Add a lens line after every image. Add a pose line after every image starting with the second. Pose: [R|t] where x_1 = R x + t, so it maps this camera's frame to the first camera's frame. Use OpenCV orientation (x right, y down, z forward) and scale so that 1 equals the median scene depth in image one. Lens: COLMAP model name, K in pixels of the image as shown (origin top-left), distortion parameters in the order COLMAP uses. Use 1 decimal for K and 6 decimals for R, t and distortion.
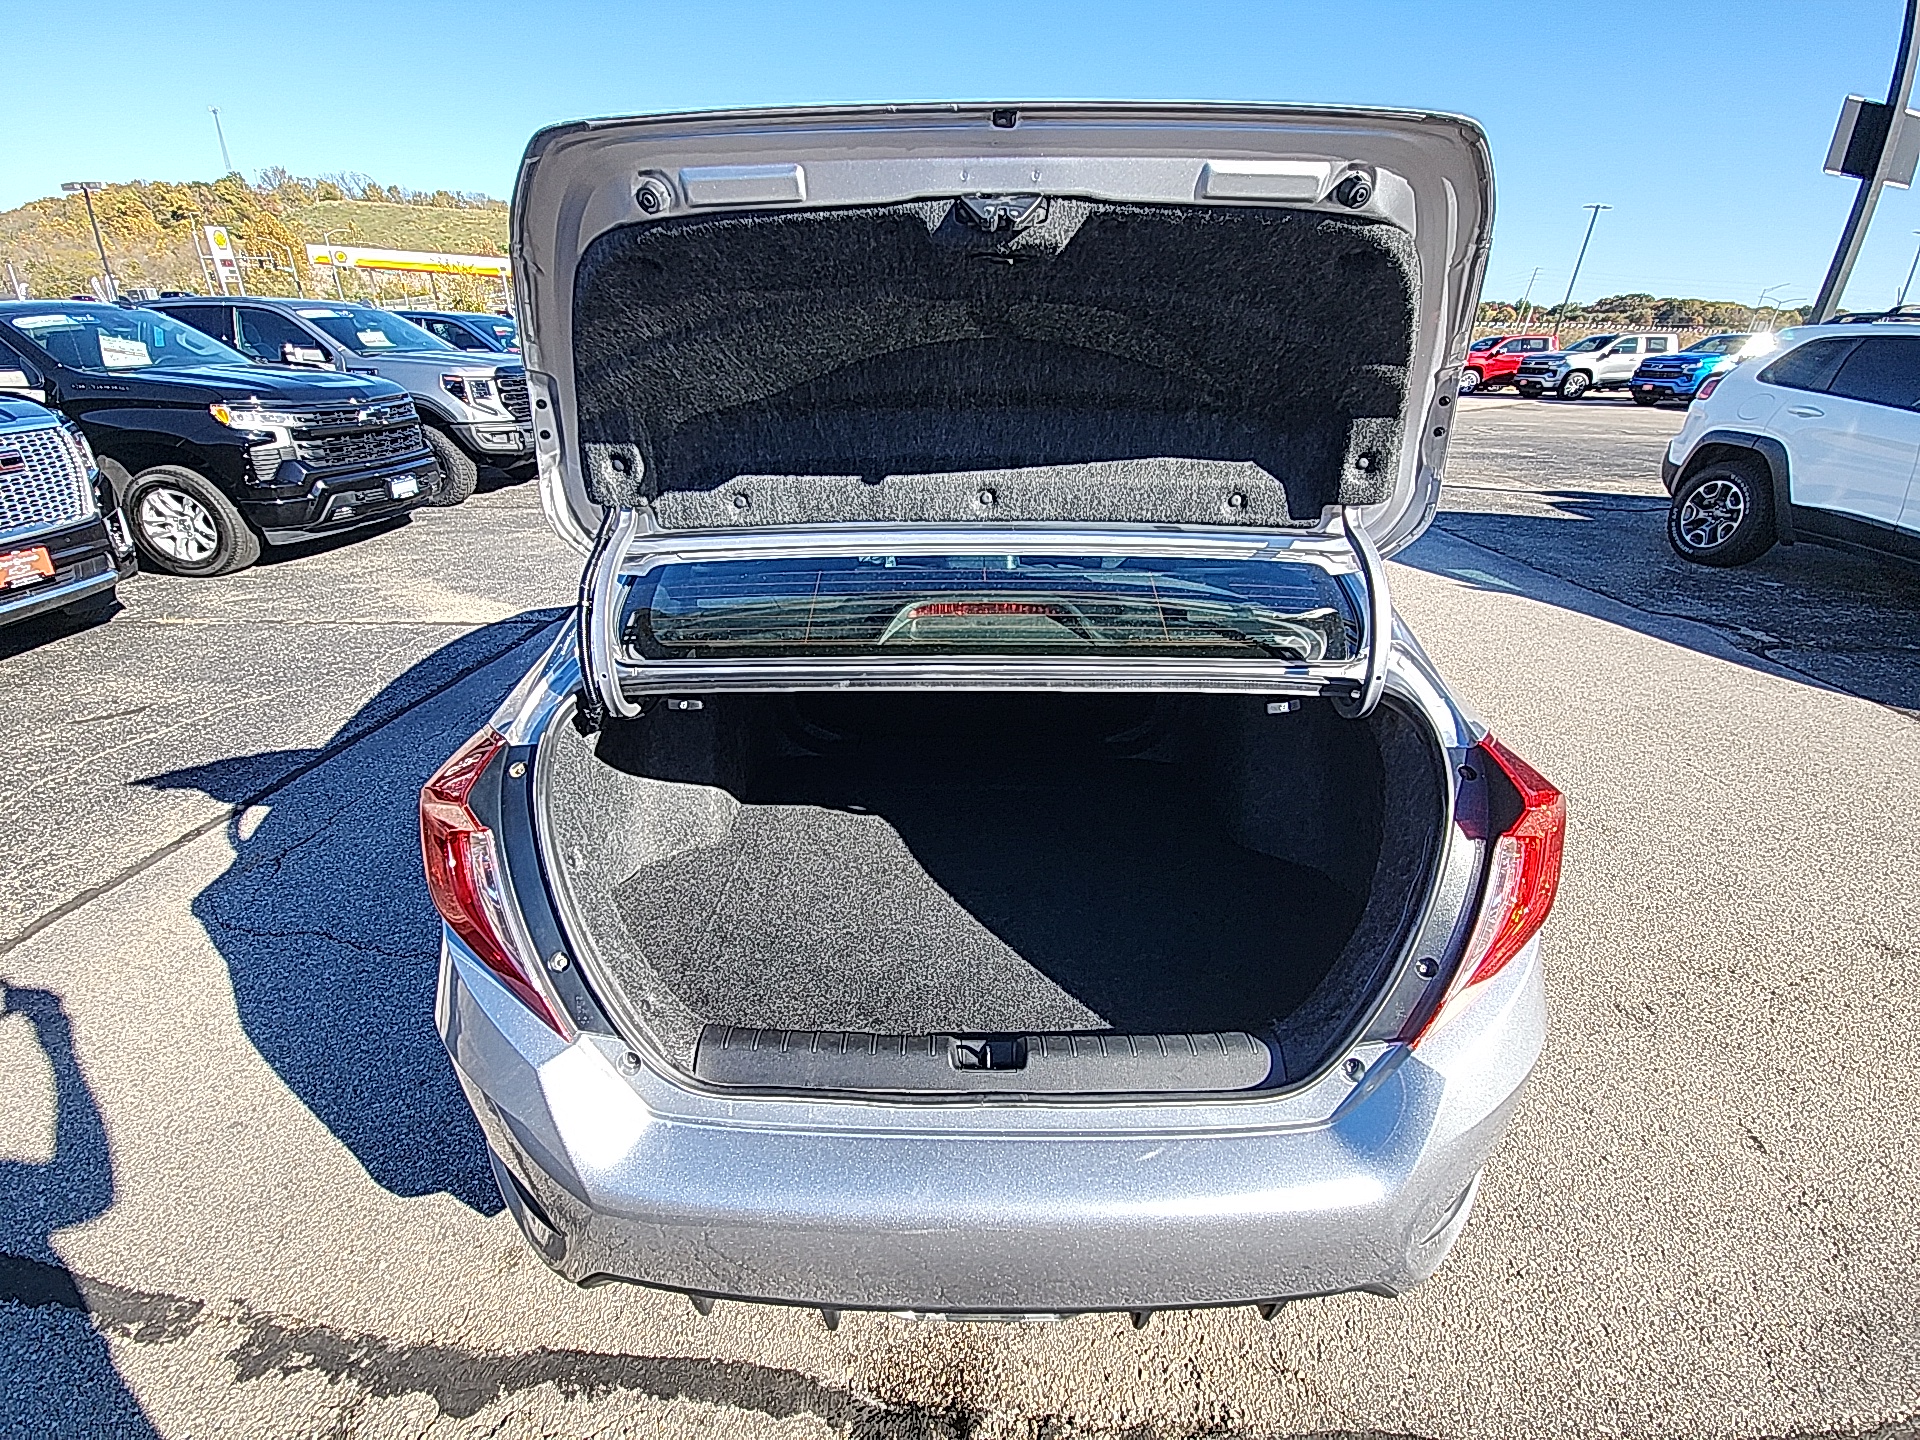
lens RADIAL K [[769.5, 0, 949.4], [0, 769.5, 706.6], [0, 0, 1]] dist [0.022332, -0.015984]
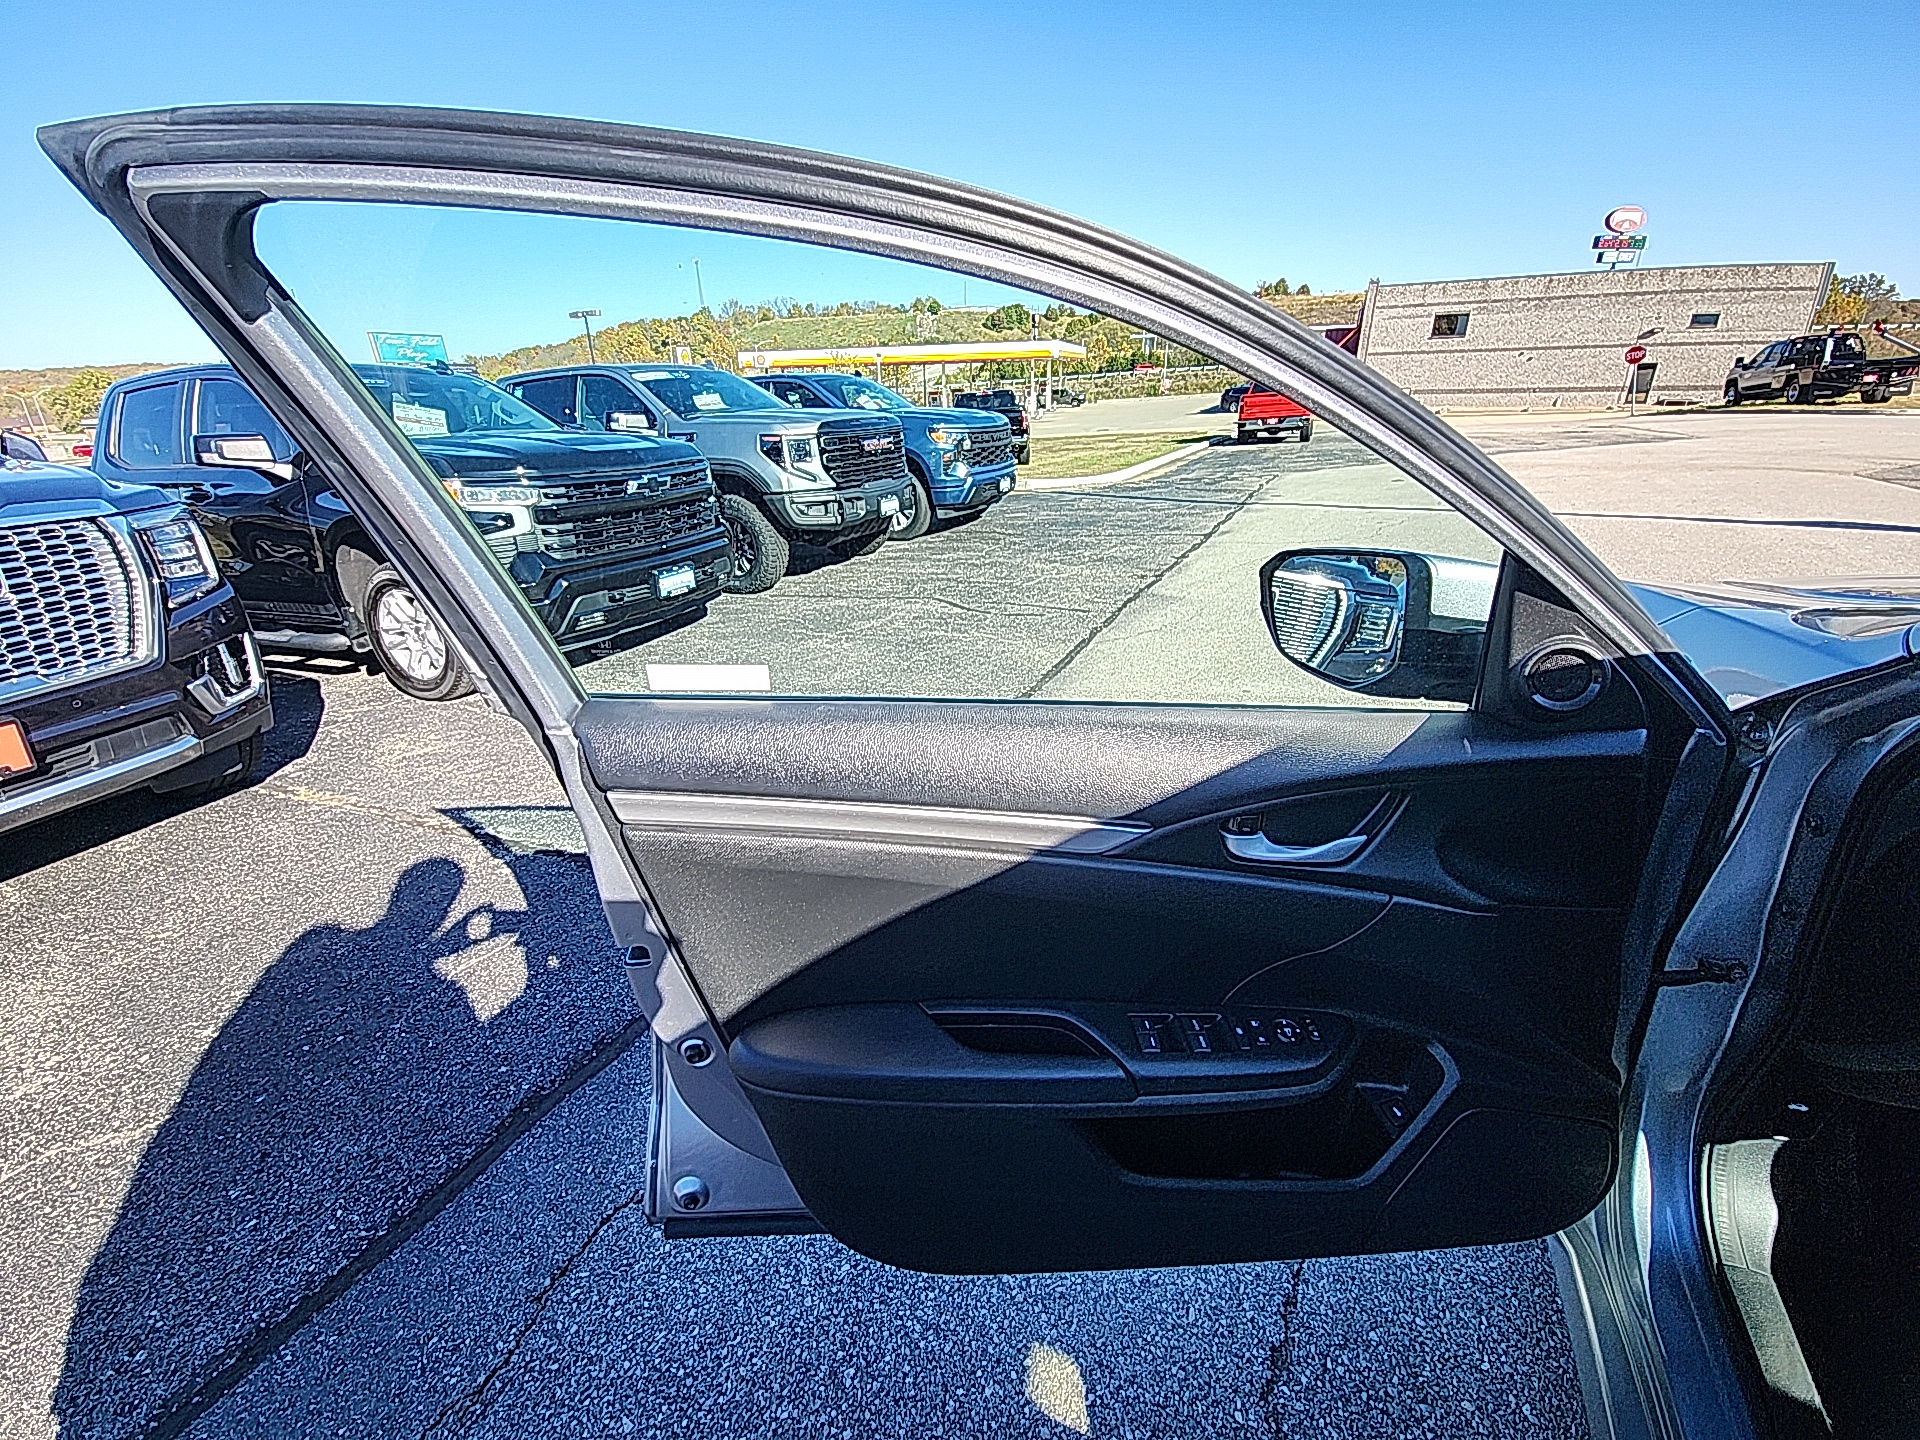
lens RADIAL K [[769.5, 0, 949.4], [0, 769.5, 706.6], [0, 0, 1]] dist [0.022332, -0.015984]
pose [[0.921849, 0.072028, -0.380796, -0.145981], [-0.097367, 0.994106, -0.047673, -0.127596], [0.375118, 0.081025, 0.923429, 0.353904]]
